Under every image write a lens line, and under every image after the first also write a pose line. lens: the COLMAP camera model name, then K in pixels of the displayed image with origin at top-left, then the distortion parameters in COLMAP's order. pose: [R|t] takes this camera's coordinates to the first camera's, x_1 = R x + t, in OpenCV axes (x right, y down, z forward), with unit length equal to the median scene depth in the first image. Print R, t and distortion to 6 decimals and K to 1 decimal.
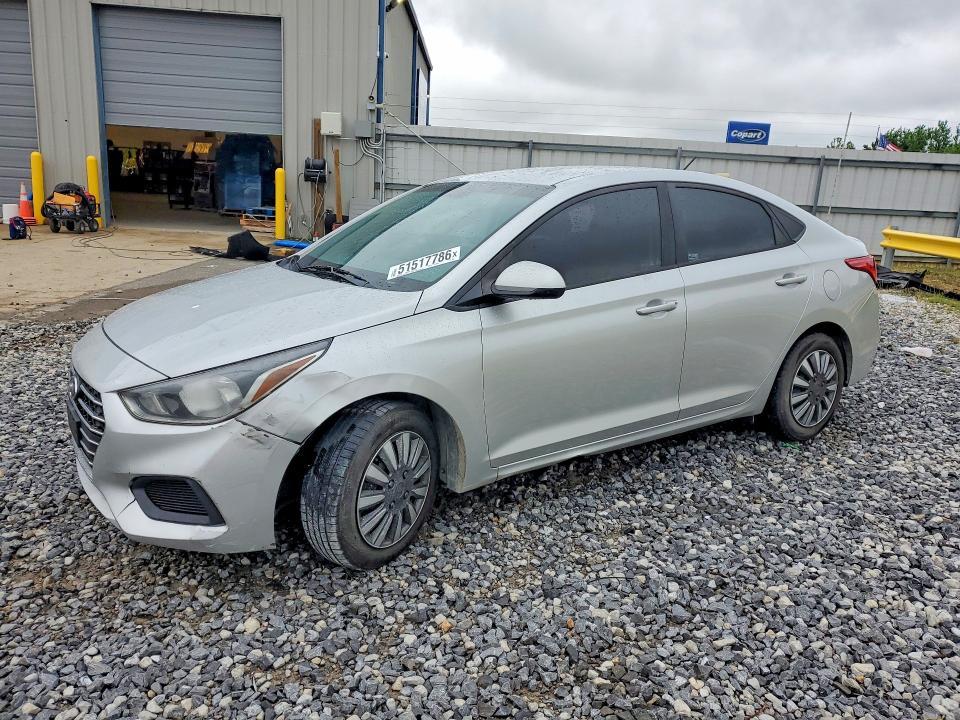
lens RADIAL K [[732.4, 0, 480.0], [0, 732.4, 360.0], [0, 0, 1]] dist [0.004630, 0.005243]
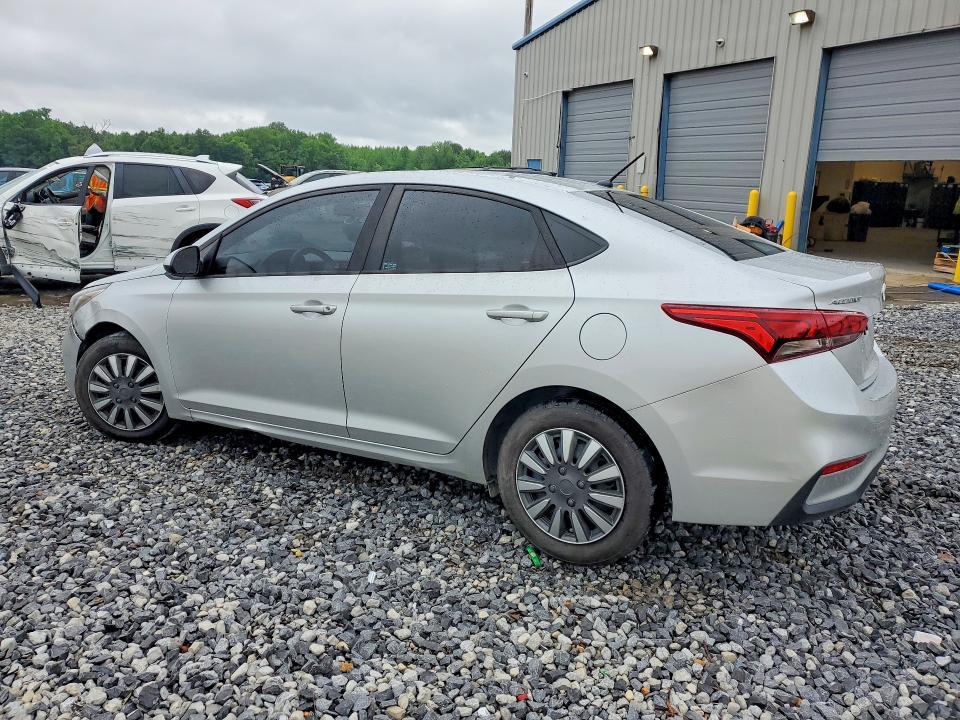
lens RADIAL K [[746.2, 0, 512.6], [0, 746.2, 355.7], [0, 0, 1]] dist [0.016277, 0.009350]
pose [[0.437753, 0.164307, -0.883954, 0.990515], [-0.222192, 0.972435, 0.070719, -0.110478], [0.871208, 0.165450, 0.462194, 0.612116]]
